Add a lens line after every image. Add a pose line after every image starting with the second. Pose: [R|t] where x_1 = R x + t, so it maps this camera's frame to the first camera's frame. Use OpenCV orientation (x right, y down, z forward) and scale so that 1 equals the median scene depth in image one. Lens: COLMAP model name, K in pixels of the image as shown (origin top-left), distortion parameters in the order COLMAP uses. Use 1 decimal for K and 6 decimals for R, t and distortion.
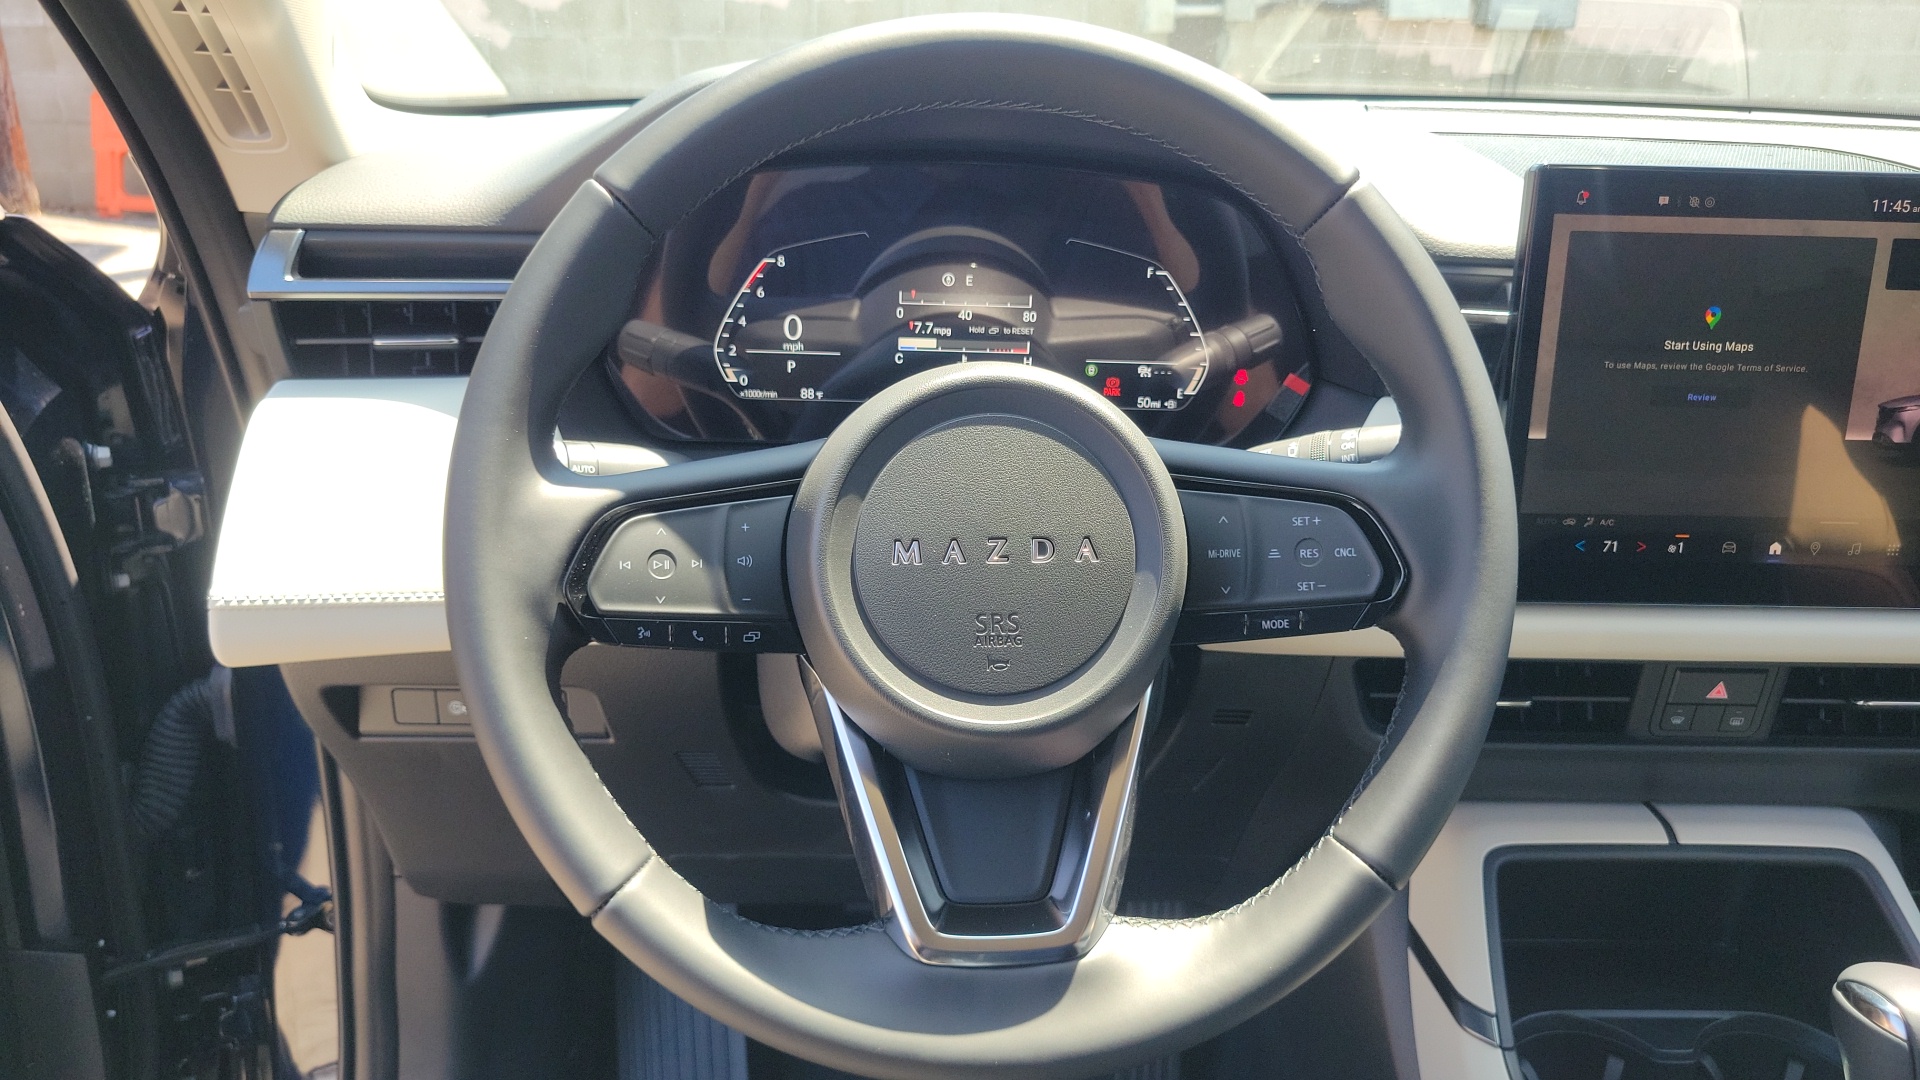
lens RADIAL K [[1469.7, 0, 956.6], [0, 1469.7, 539.3], [0, 0, 1]] dist [0.031452, -0.020059]
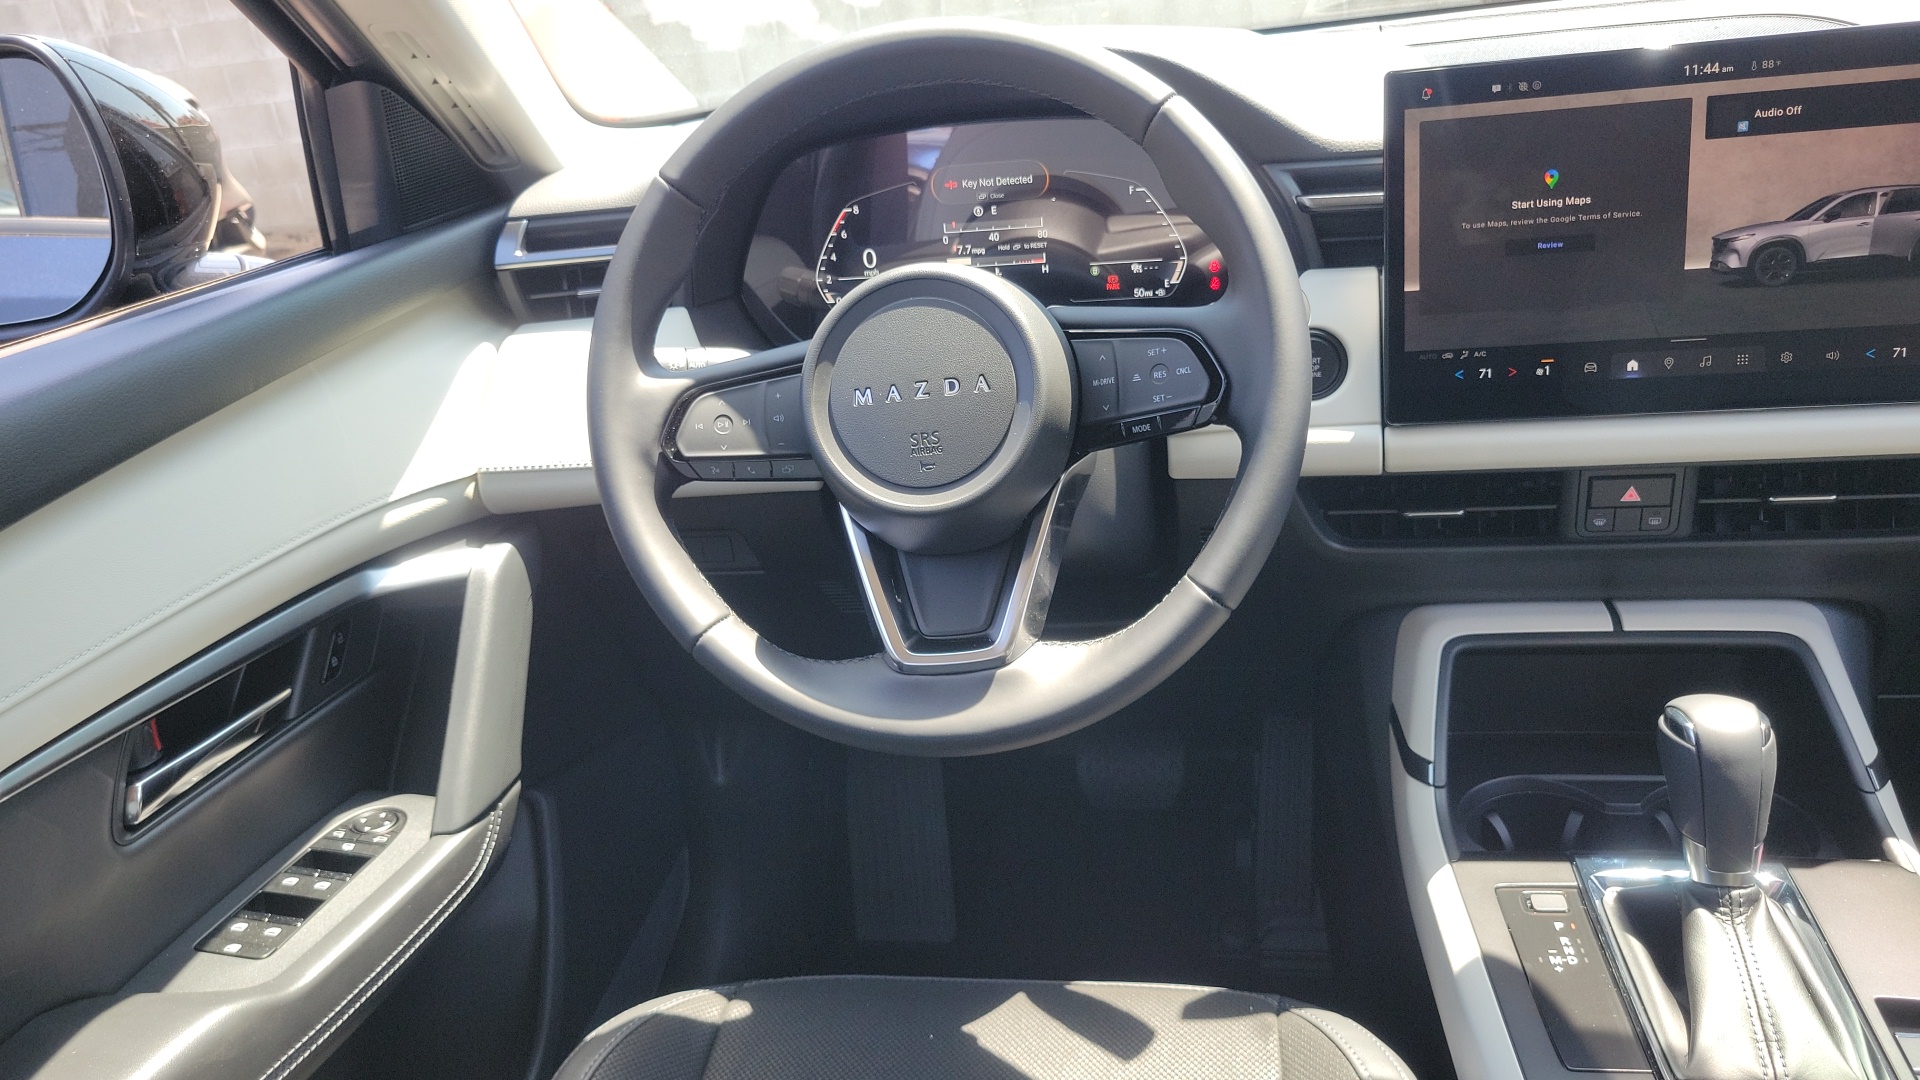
lens RADIAL K [[1469.7, 0, 958.9], [0, 1469.7, 544.3], [0, 0, 1]] dist [0.031452, -0.020059]
pose [[0.965970, -0.042243, -0.255180, 0.302008], [0.050403, 0.998403, 0.025518, 0.086691], [0.253695, -0.037512, 0.966557, -0.287331]]
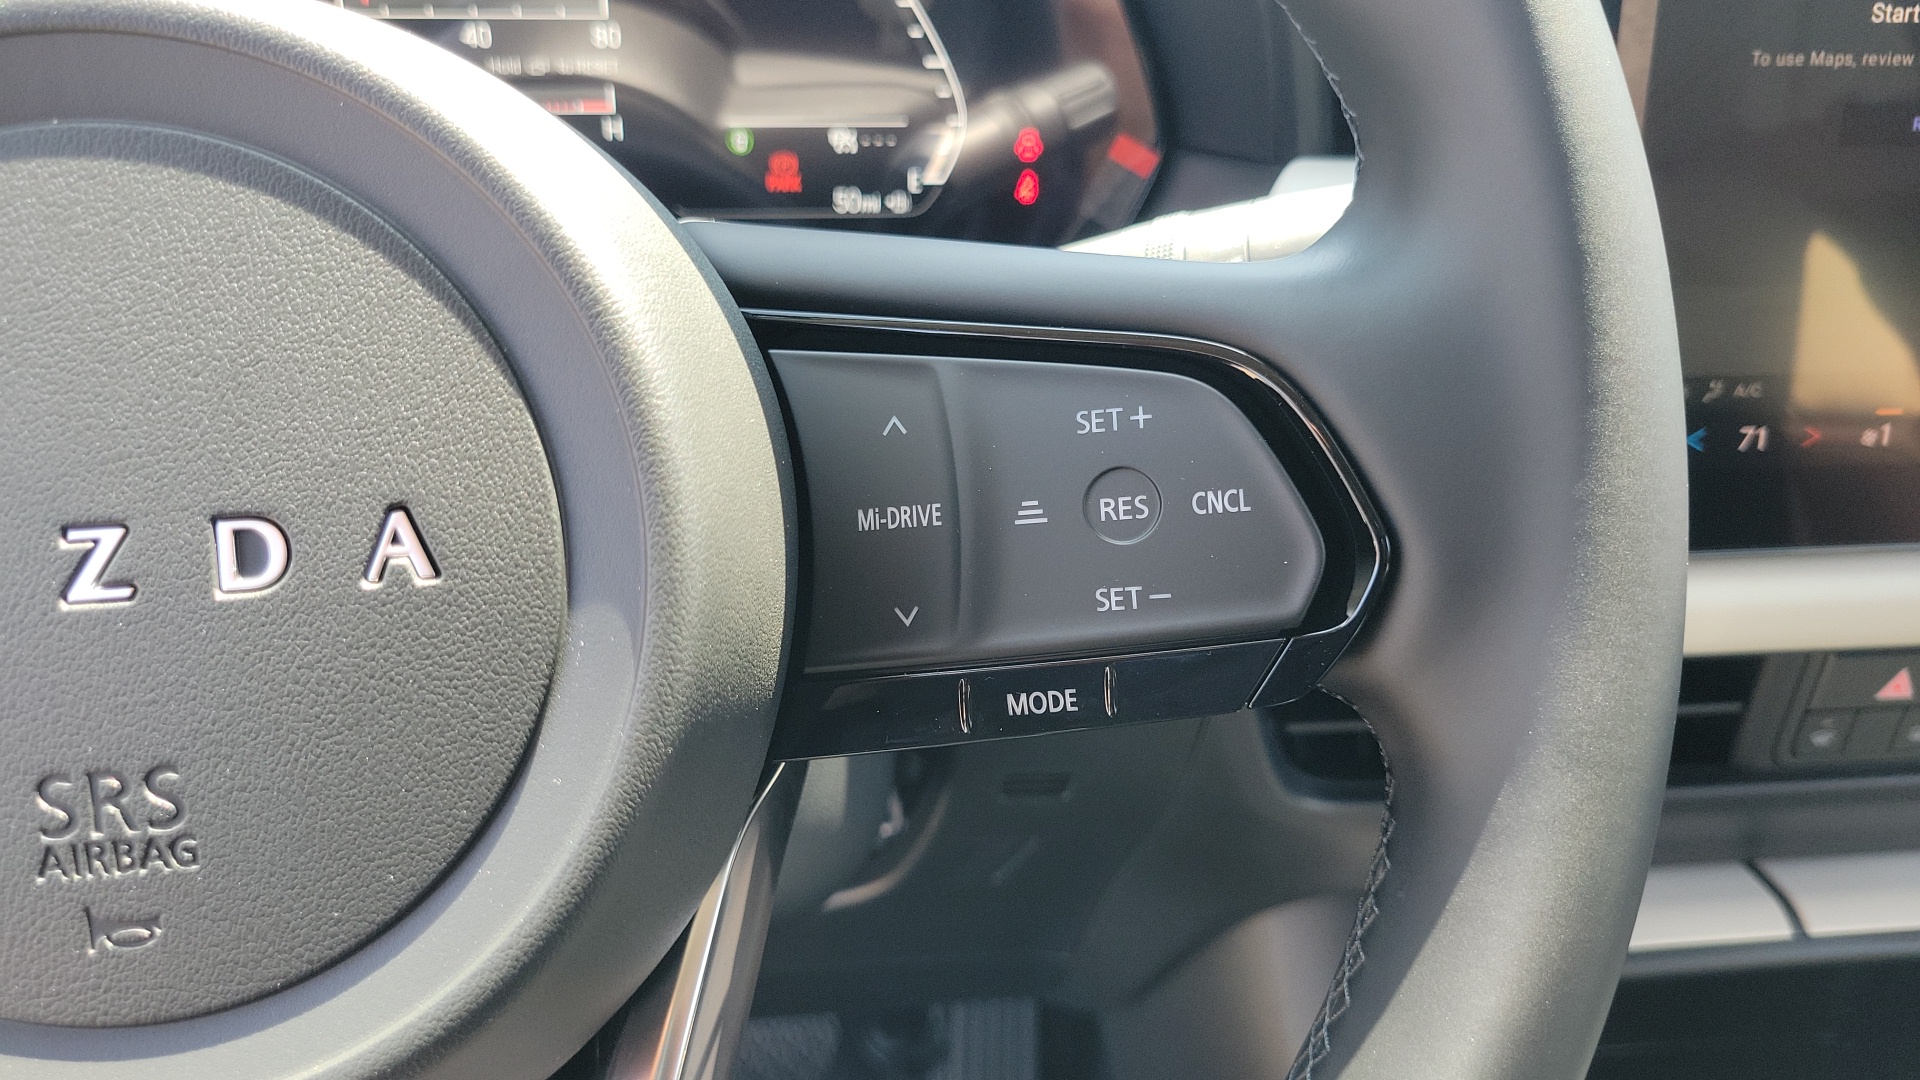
lens RADIAL K [[1469.7, 0, 945.0], [0, 1469.7, 512.4], [0, 0, 1]] dist [0.031452, -0.020059]
pose [[0.997238, -0.046198, 0.058161, 0.130396], [0.043073, 0.997618, 0.053882, -0.008320], [-0.060512, -0.051228, 0.996852, 0.478832]]
